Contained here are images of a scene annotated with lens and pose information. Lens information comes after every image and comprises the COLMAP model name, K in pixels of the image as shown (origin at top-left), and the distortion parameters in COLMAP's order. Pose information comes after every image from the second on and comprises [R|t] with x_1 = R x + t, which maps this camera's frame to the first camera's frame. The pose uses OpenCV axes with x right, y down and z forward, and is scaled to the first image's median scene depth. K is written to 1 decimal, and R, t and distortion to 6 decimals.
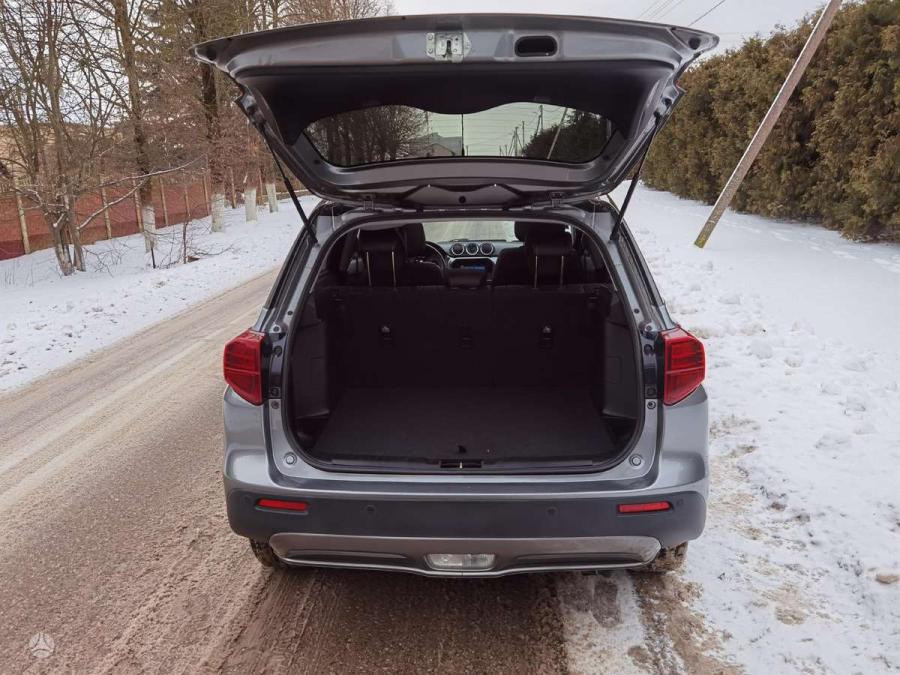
lens RADIAL K [[704.3, 0, 450.0], [0, 704.3, 337.5], [0, 0, 1]] dist [0.077209, -0.090940]
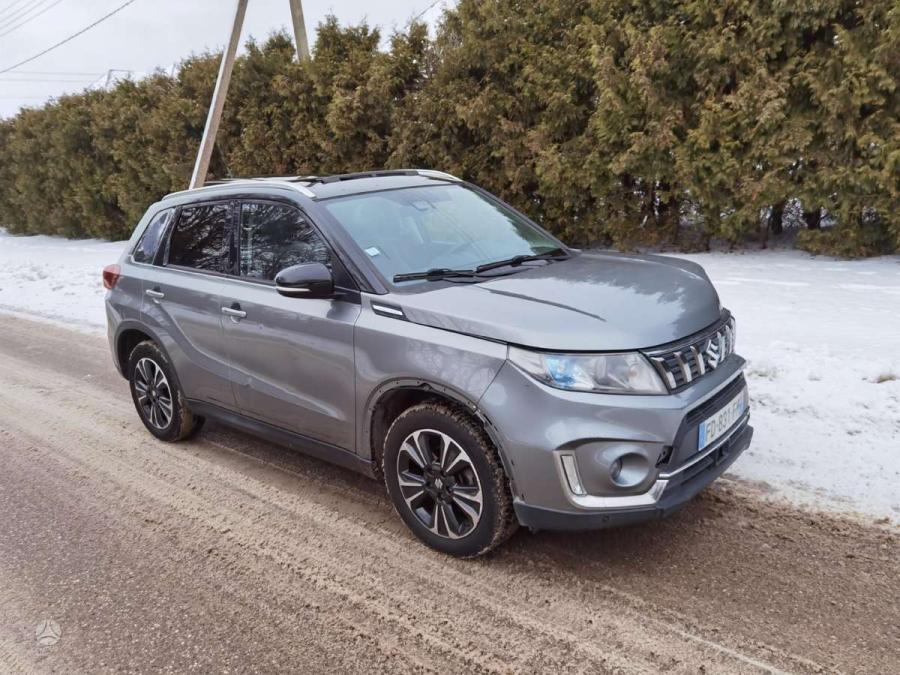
lens RADIAL K [[710.5, 0, 450.0], [0, 710.5, 337.5], [0, 0, 1]] dist [0.037221, -0.028408]
pose [[0.635250, -0.214576, 0.741899, -0.474053], [0.254878, 0.965055, 0.060879, 0.008421], [-0.729037, 0.150420, 0.667742, 0.051634]]
